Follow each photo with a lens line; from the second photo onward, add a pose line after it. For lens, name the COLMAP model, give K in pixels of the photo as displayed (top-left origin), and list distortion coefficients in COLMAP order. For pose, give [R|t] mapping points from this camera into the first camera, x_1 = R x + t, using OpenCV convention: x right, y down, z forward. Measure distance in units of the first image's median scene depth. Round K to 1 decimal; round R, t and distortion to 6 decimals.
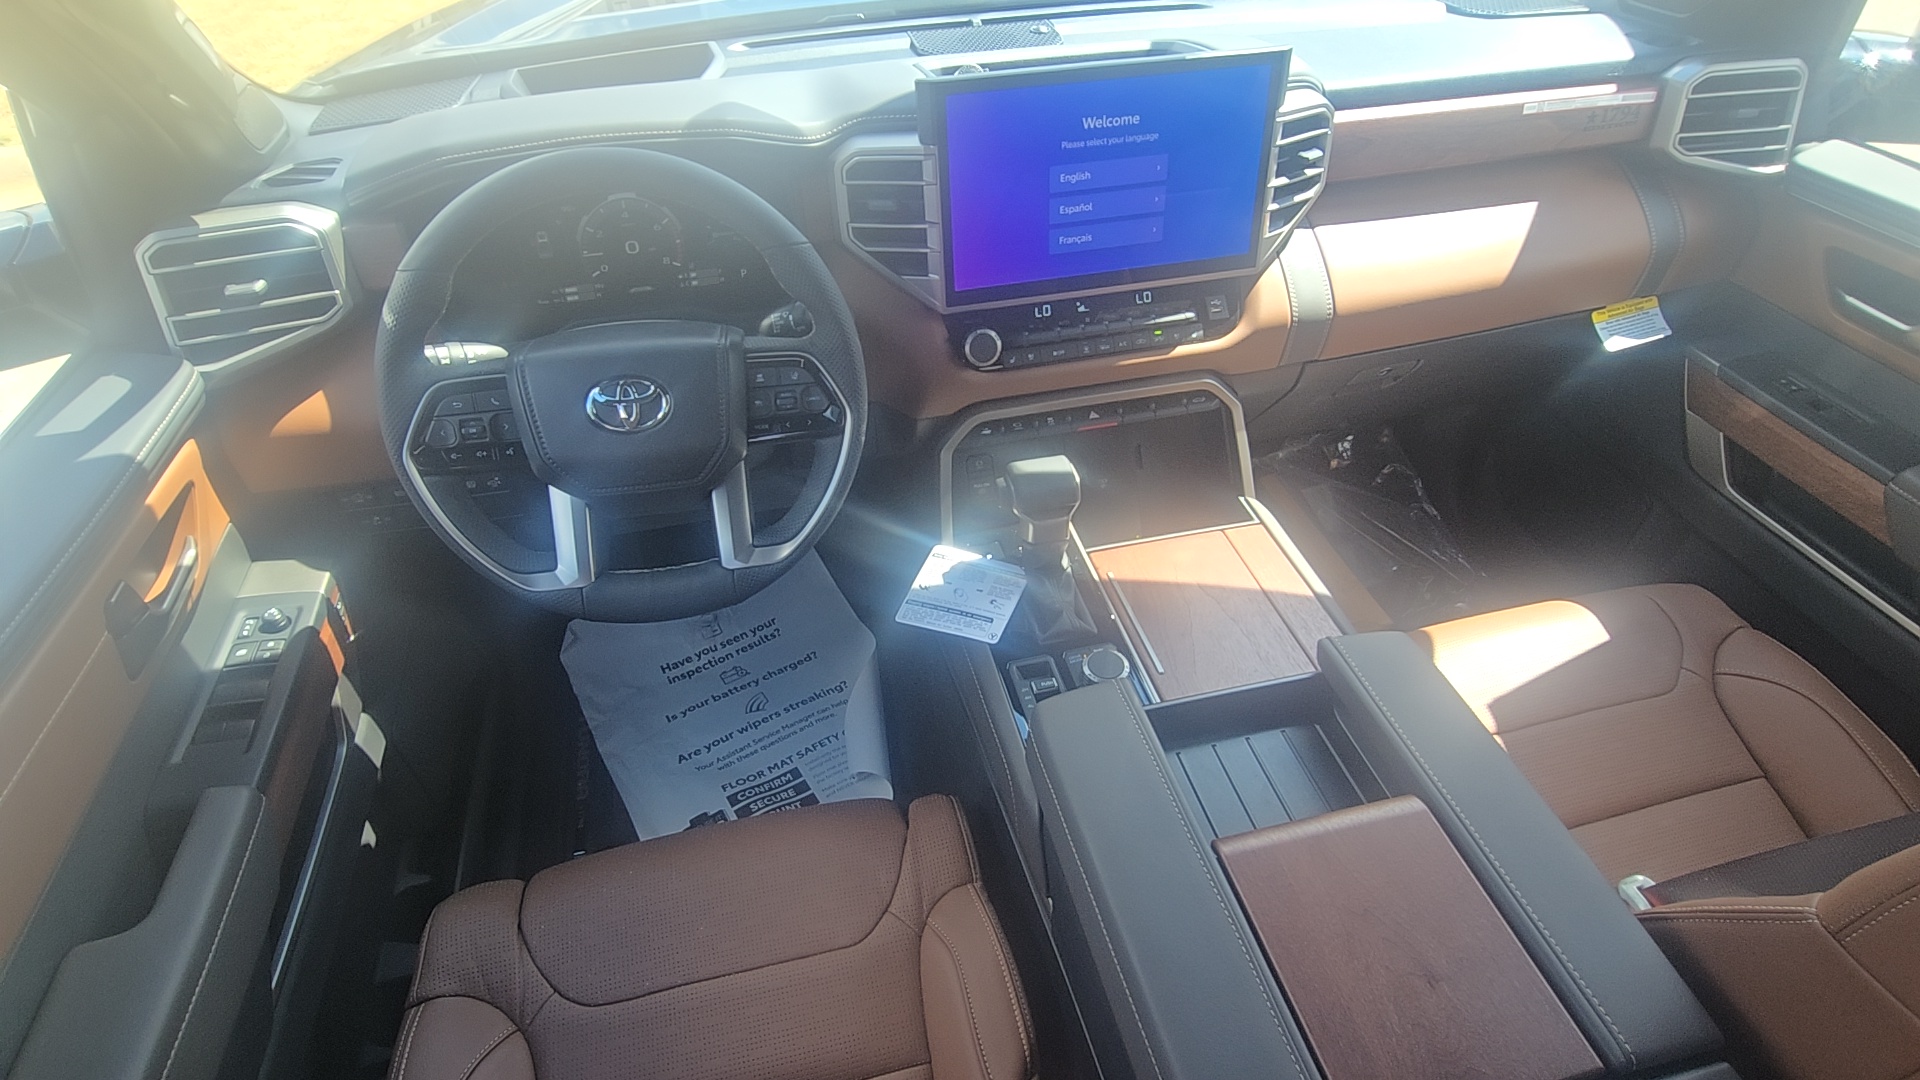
lens RADIAL K [[973.8, 0, 951.6], [0, 973.8, 542.2], [0, 0, 1]] dist [0.003473, 0.000843]
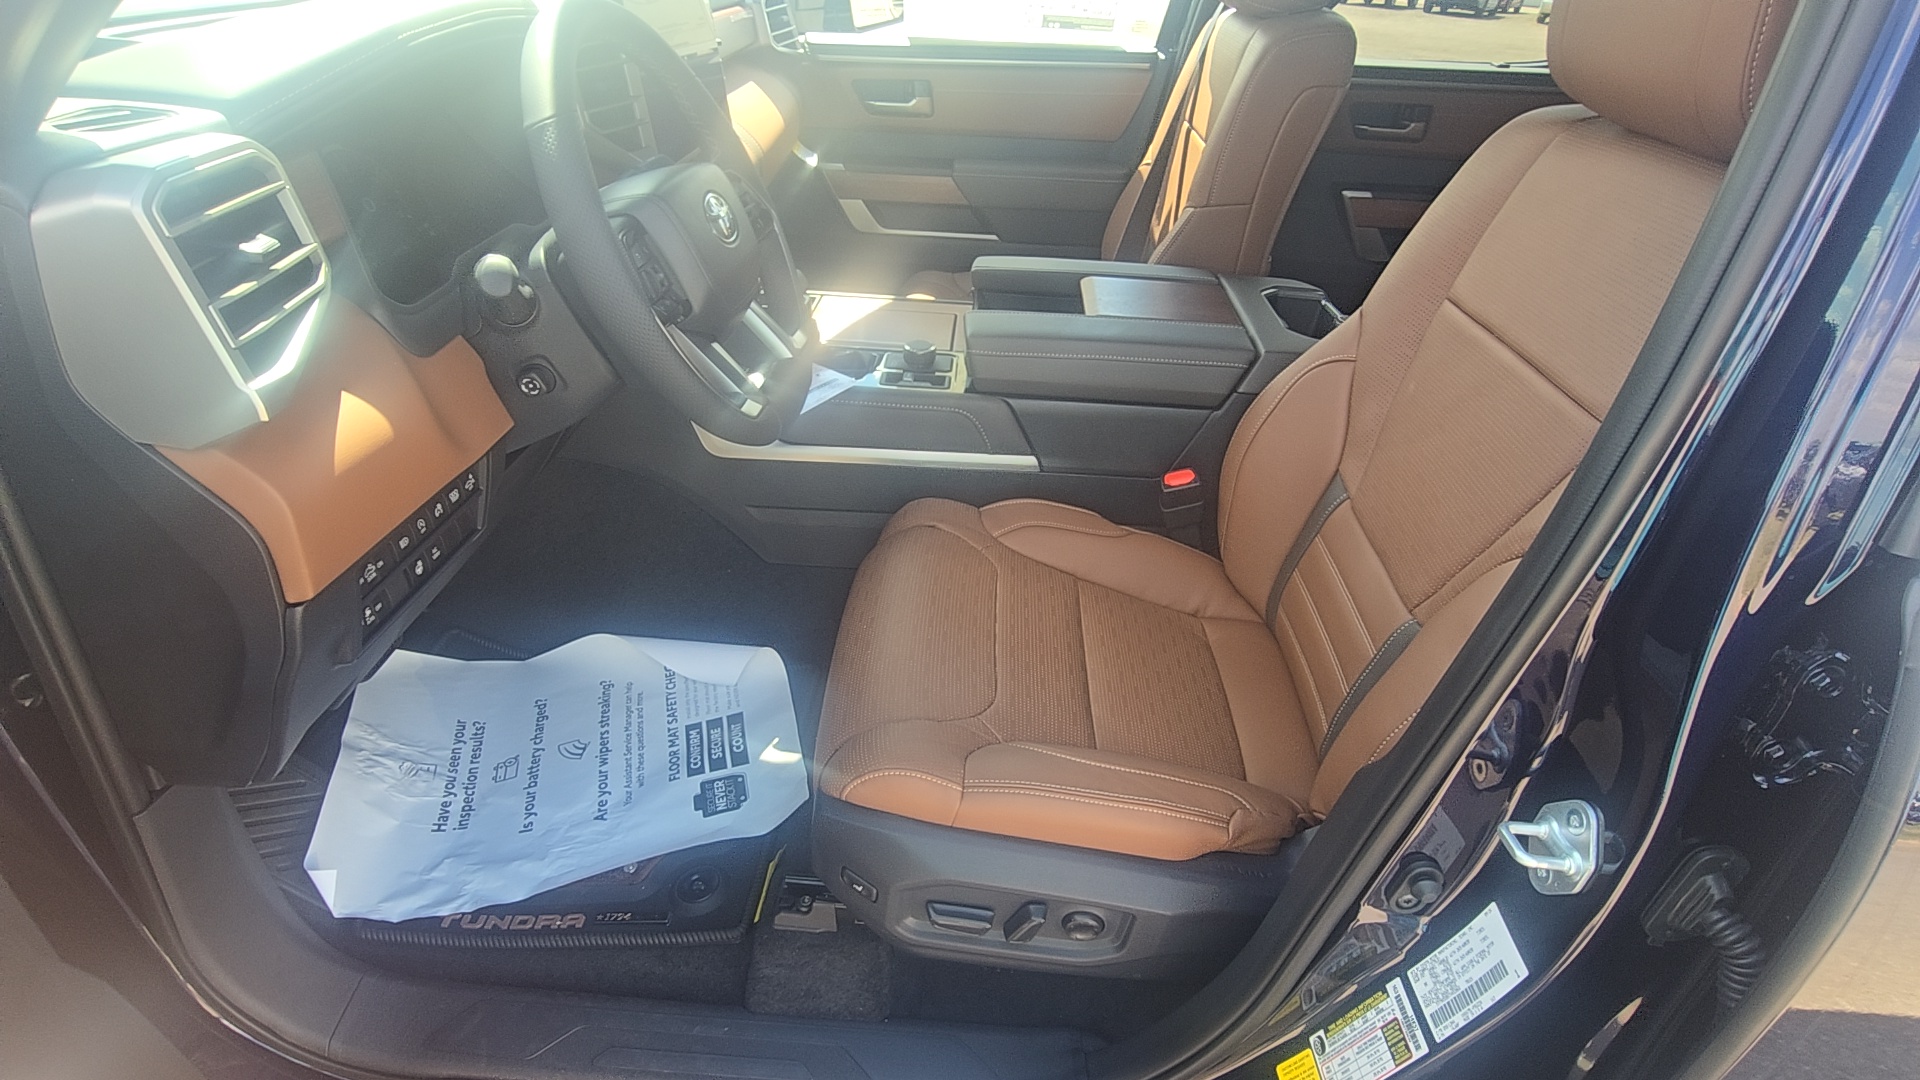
lens RADIAL K [[973.8, 0, 951.6], [0, 973.8, 542.2], [0, 0, 1]] dist [0.003473, 0.000843]
pose [[0.276479, -0.489129, 0.827232, -0.789271], [0.602363, 0.758912, 0.247410, 0.013356], [-0.748811, 0.429890, 0.504456, 0.238547]]
